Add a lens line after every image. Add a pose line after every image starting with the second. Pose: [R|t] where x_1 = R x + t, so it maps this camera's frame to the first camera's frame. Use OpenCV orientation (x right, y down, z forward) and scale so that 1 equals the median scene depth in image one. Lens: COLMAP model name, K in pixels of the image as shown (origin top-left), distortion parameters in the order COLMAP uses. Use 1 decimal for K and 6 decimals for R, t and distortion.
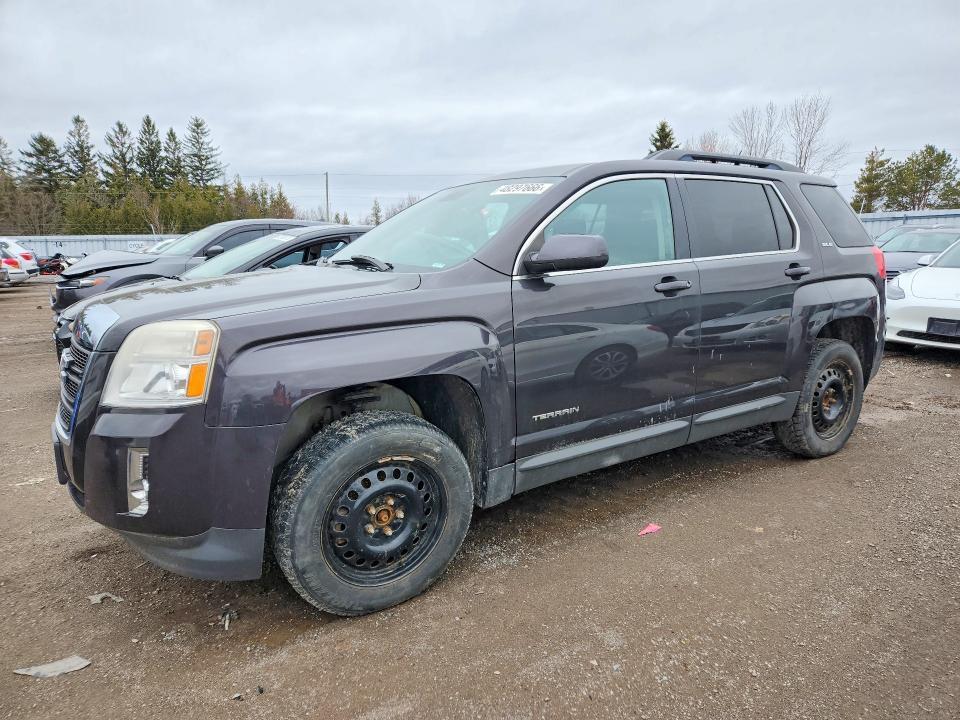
lens RADIAL K [[745.3, 0, 480.0], [0, 745.3, 360.0], [0, 0, 1]] dist [-0.000803, 0.002350]
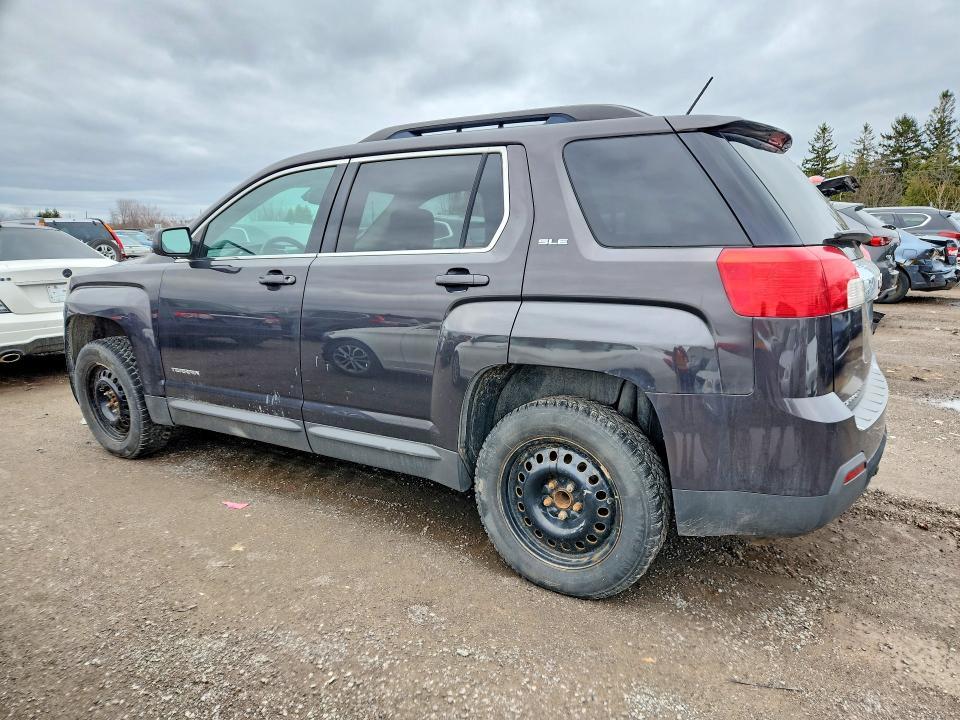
lens RADIAL K [[713.2, 0, 480.0], [0, 713.2, 360.0], [0, 0, 1]] dist [0.006209, 0.000100]
pose [[0.325783, 0.176712, -0.928783, 0.194449], [-0.142275, 0.980354, 0.136619, -0.025694], [0.934678, 0.087634, 0.344524, 0.147435]]
